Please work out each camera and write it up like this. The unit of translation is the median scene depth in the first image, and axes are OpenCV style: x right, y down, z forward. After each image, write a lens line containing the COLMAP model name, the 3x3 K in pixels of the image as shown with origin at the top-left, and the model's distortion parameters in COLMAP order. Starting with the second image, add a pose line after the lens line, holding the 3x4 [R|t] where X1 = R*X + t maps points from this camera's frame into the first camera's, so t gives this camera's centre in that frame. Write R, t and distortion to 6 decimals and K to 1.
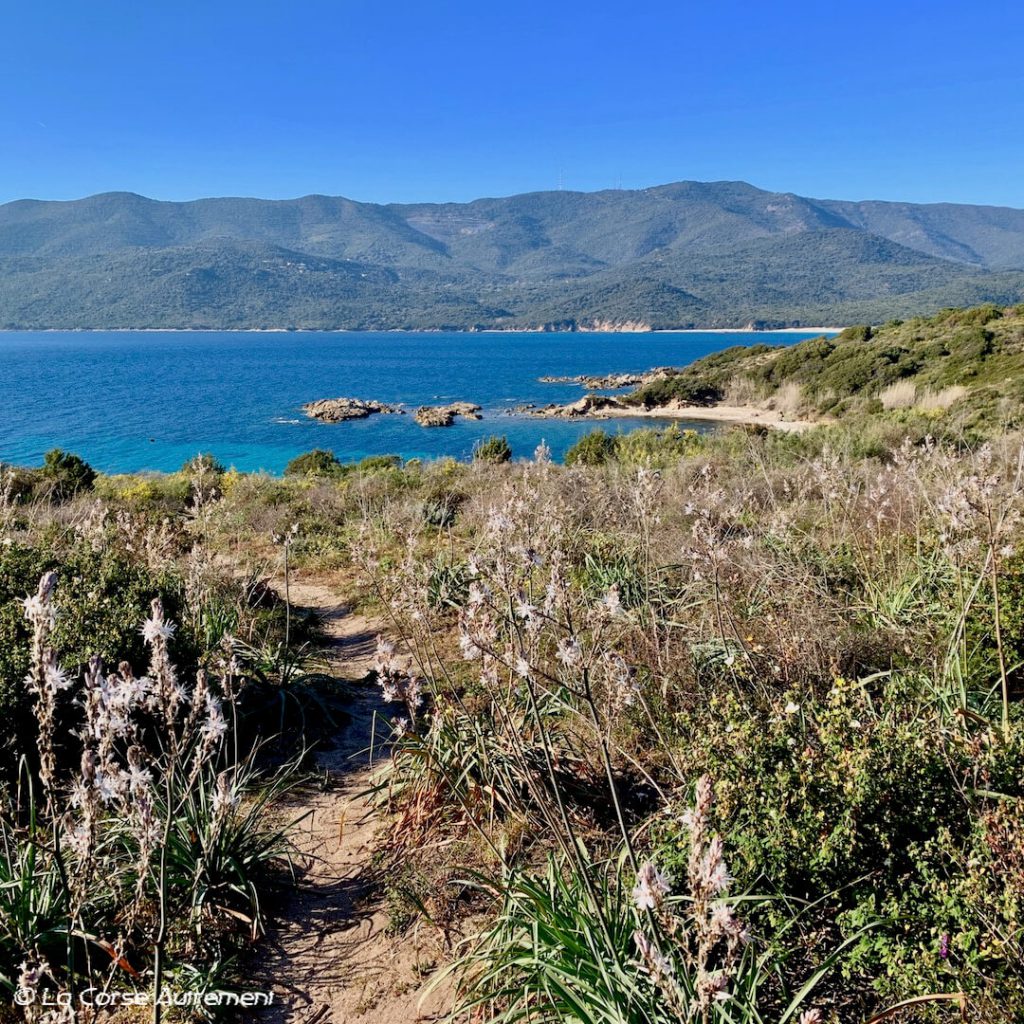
lens RADIAL K [[1052.2, 0, 512.0], [0, 1052.2, 512.0], [0, 0, 1]] dist [0.167541, -0.449637]
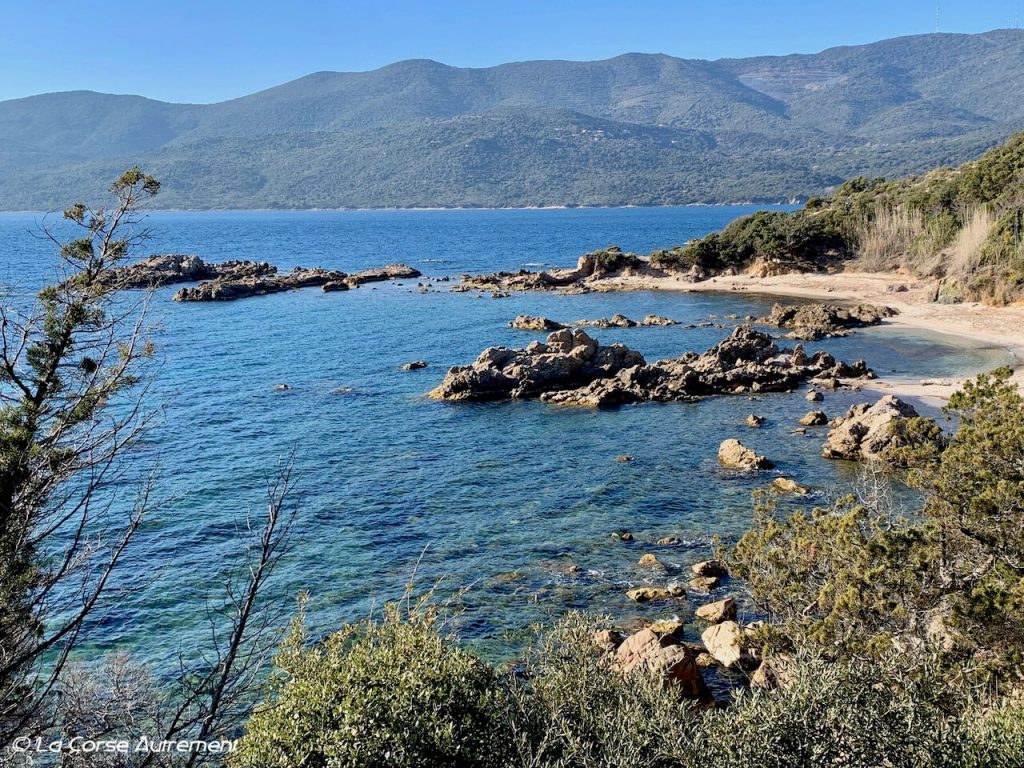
lens RADIAL K [[1224.2, 0, 508.0], [0, 1224.2, 379.9], [0, 0, 1]] dist [0.173467, -0.514771]
pose [[0.957789, 0.032153, -0.285669, 0.024544], [-0.042037, 0.998709, -0.028533, -0.003722], [0.284382, 0.039338, 0.957904, 0.052790]]
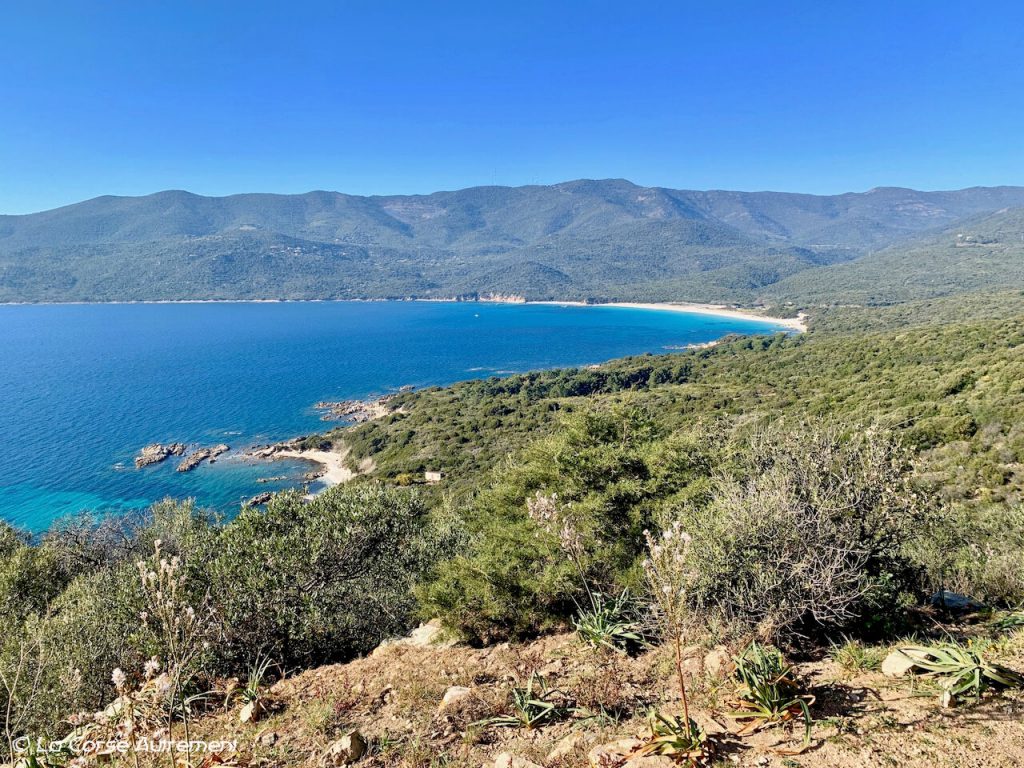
lens RADIAL K [[783.0, 0, 512.0], [0, 783.0, 384.0], [0, 0, 1]] dist [0.113077, -0.281292]
pose [[0.999308, -0.014121, 0.034410, 0.059668], [0.015065, 0.999513, -0.027319, -0.022087], [-0.034007, 0.027818, 0.999034, -0.071688]]
